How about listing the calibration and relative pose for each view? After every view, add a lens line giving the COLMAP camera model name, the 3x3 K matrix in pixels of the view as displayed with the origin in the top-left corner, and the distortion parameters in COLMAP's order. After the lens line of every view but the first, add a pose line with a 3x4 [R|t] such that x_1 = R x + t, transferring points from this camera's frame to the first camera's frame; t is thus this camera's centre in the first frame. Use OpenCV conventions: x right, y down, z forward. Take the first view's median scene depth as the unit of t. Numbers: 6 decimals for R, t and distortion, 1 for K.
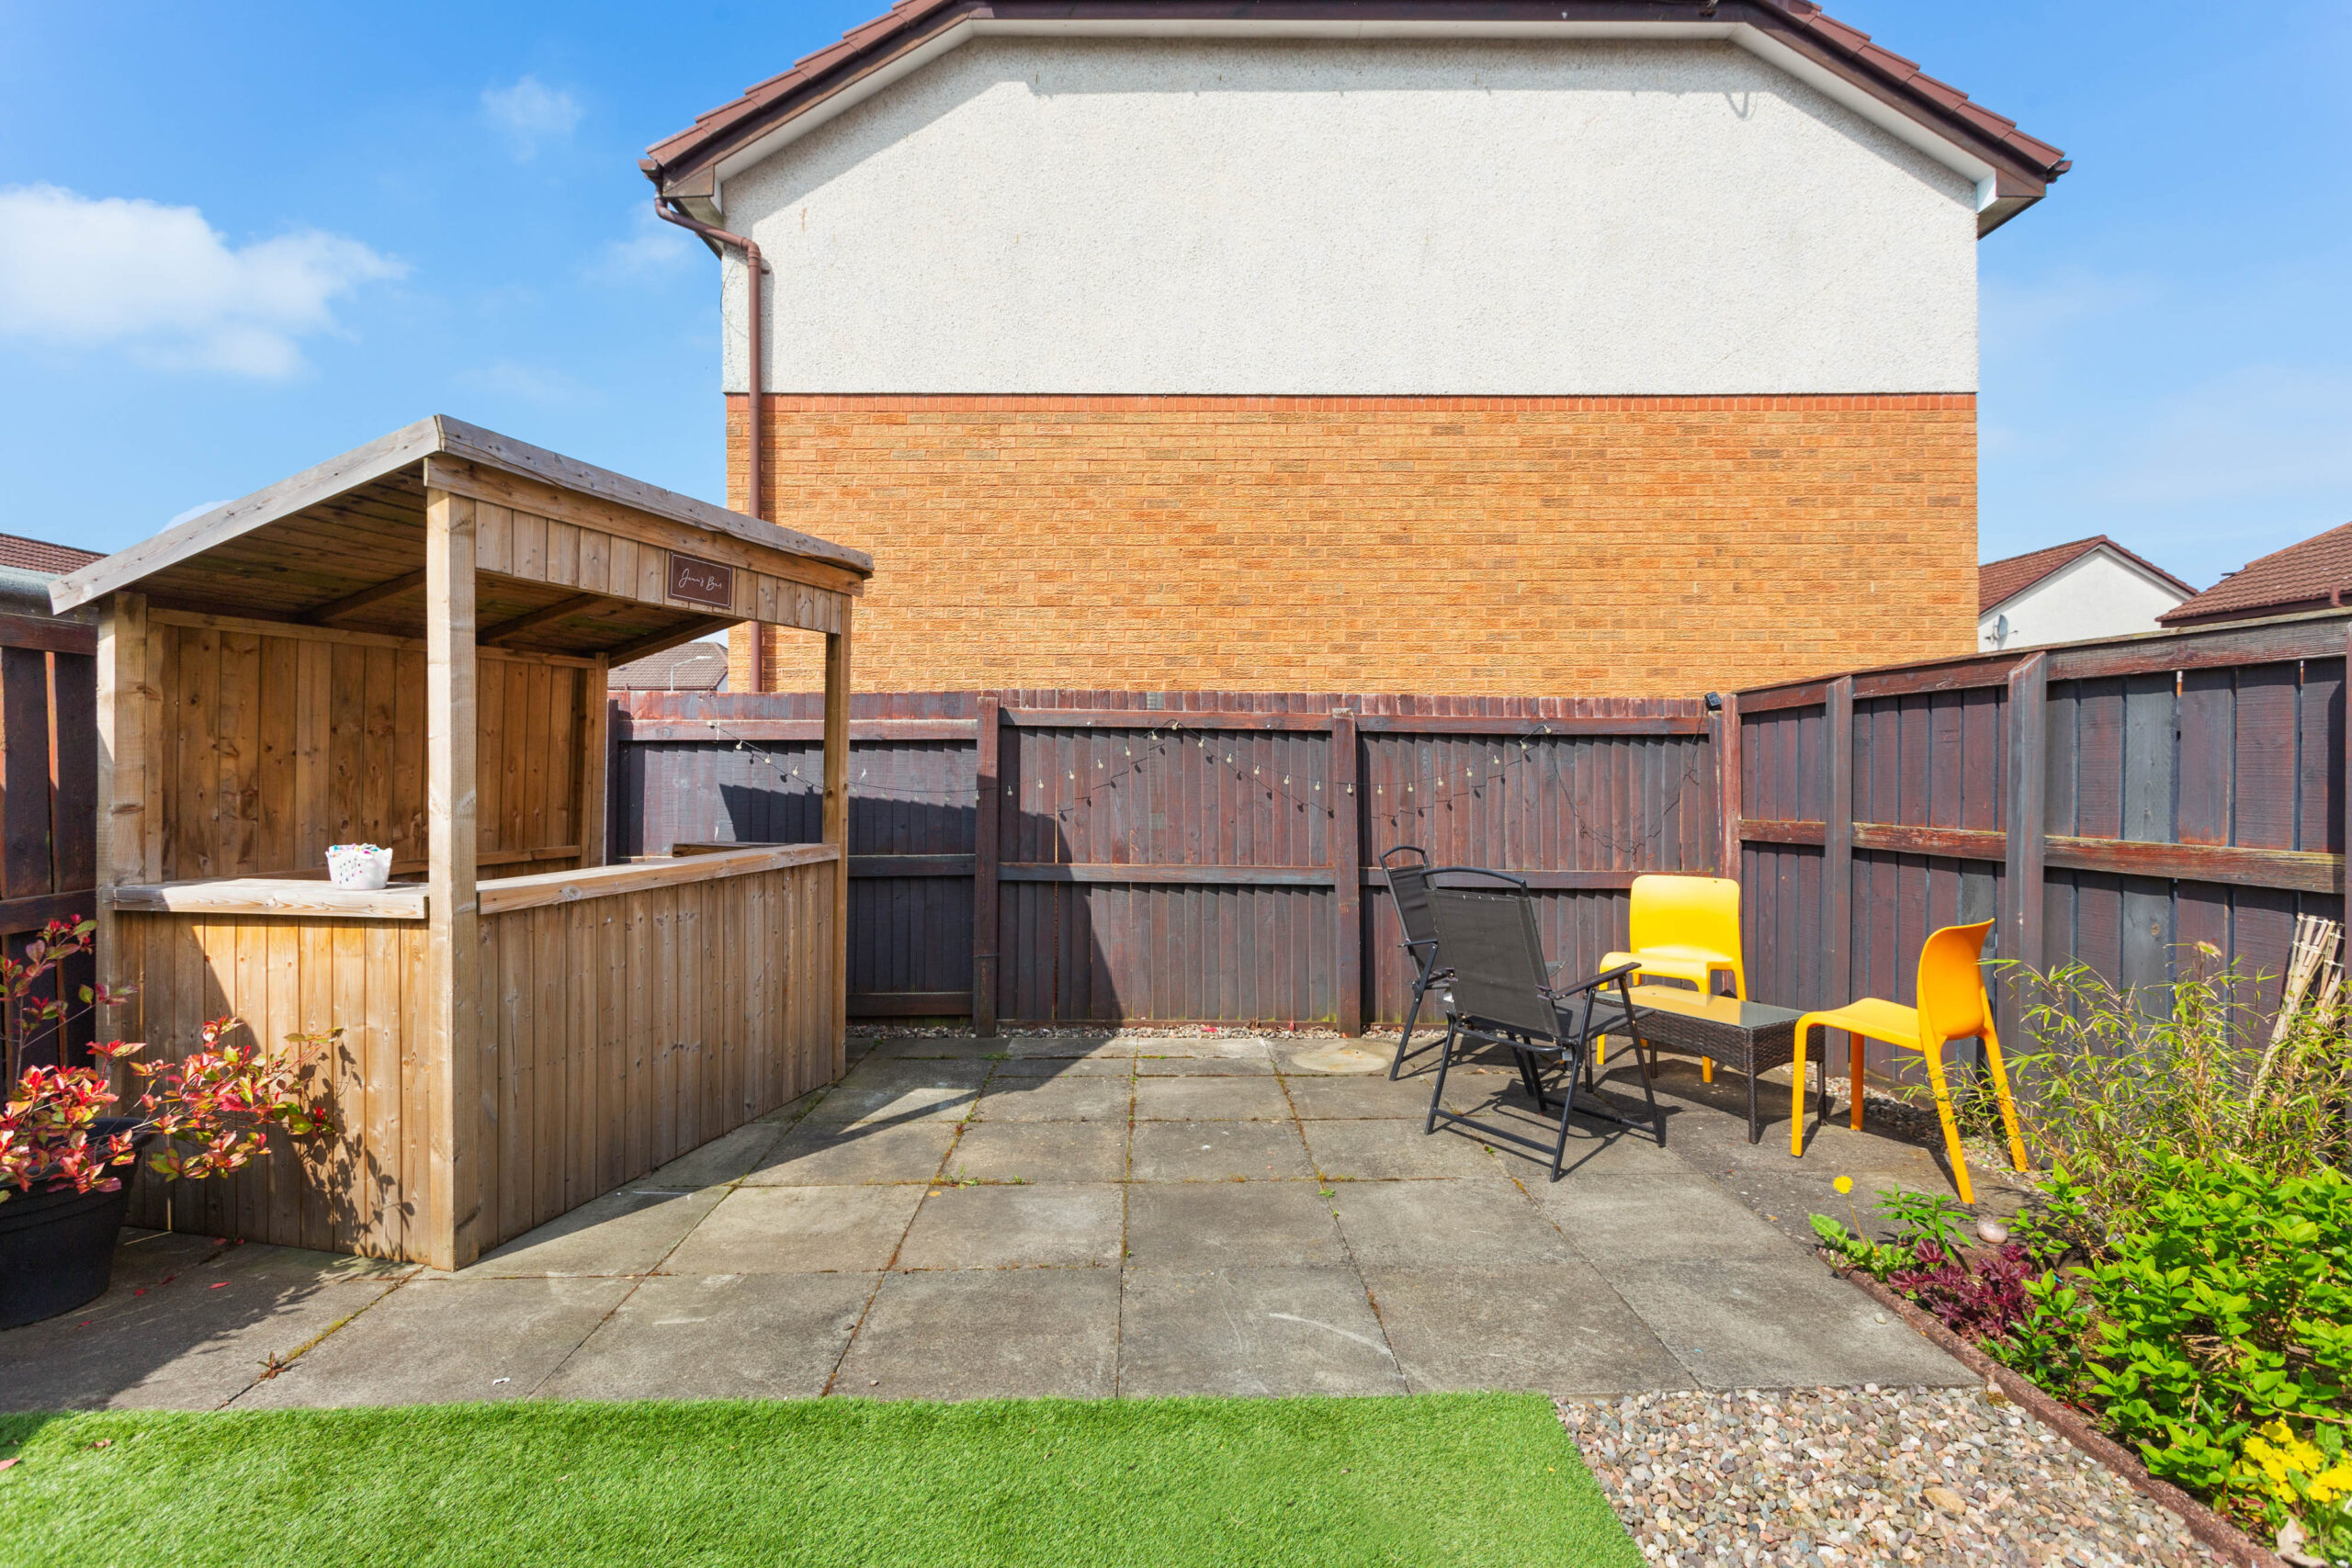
lens RADIAL K [[1129.1, 0, 1174.8], [0, 1129.1, 773.2], [0, 0, 1]] dist [0.003783, 0.001439]
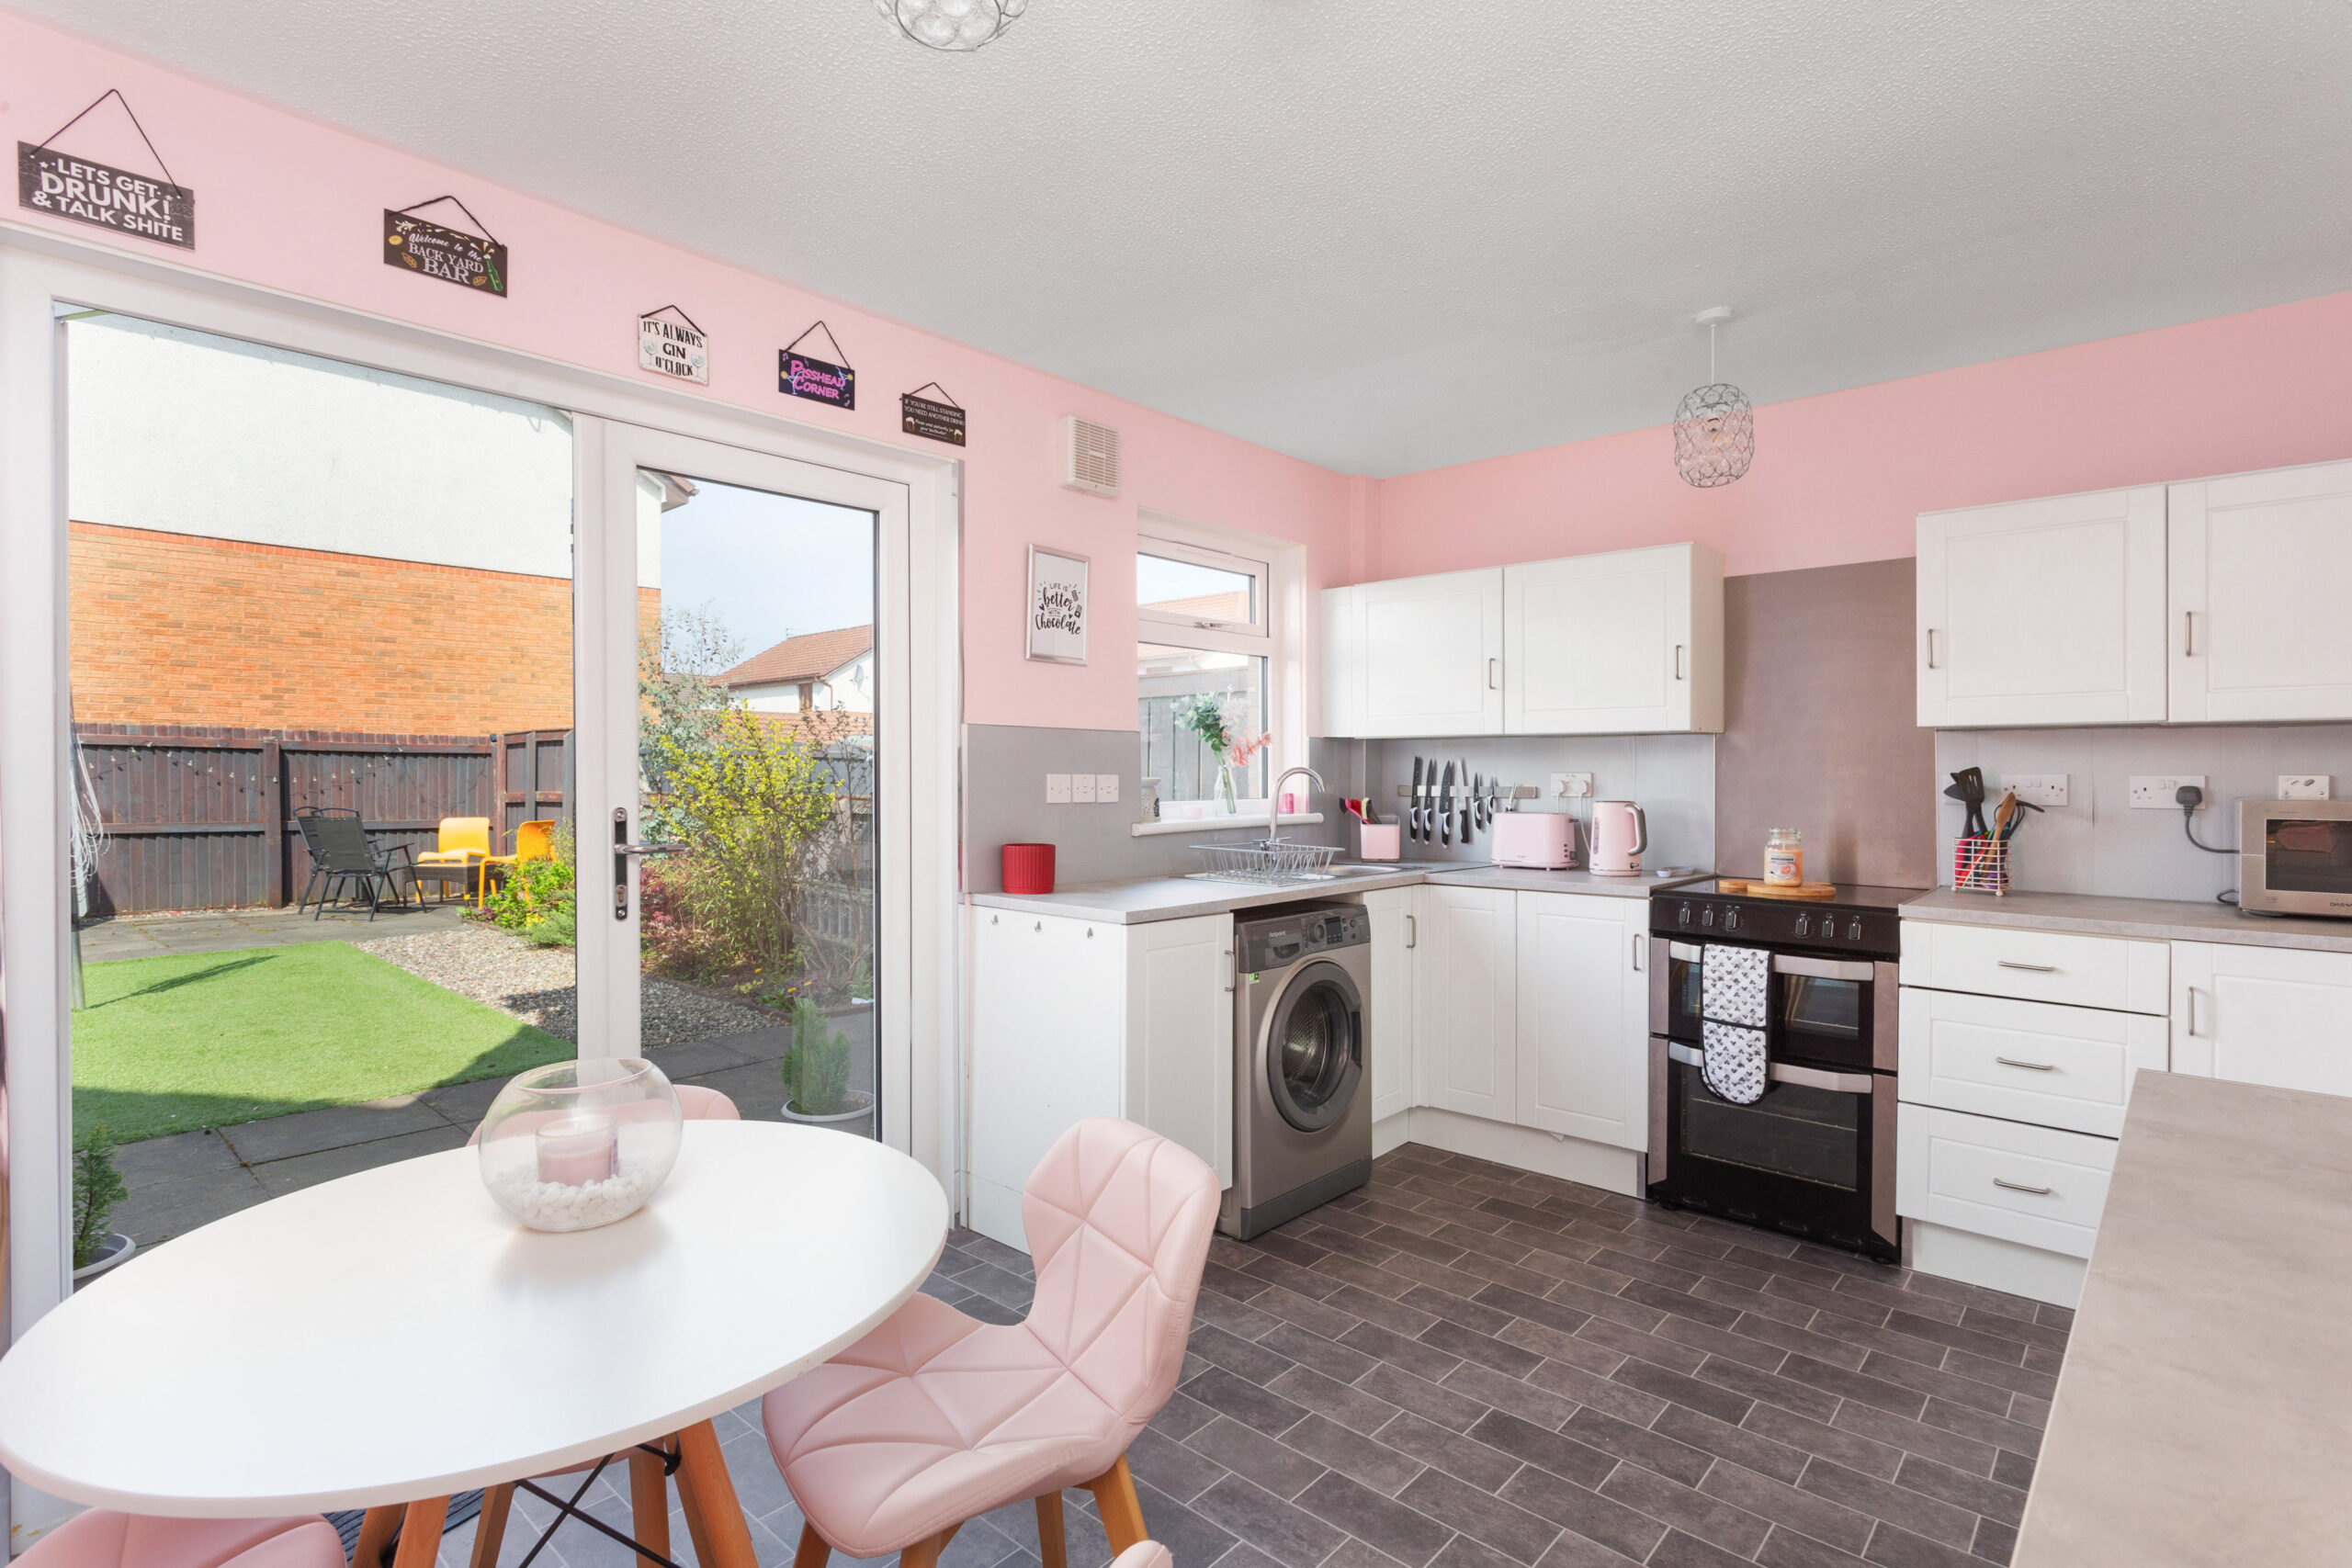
lens RADIAL K [[1129.1, 0, 1177.2], [0, 1129.1, 769.6], [0, 0, 1]] dist [0.003783, 0.001439]
pose [[0.679856, 0.003615, 0.733337, -0.165689], [0.002436, 0.999971, -0.007188, 0.011010], [-0.733342, 0.006674, 0.679827, -1.109463]]
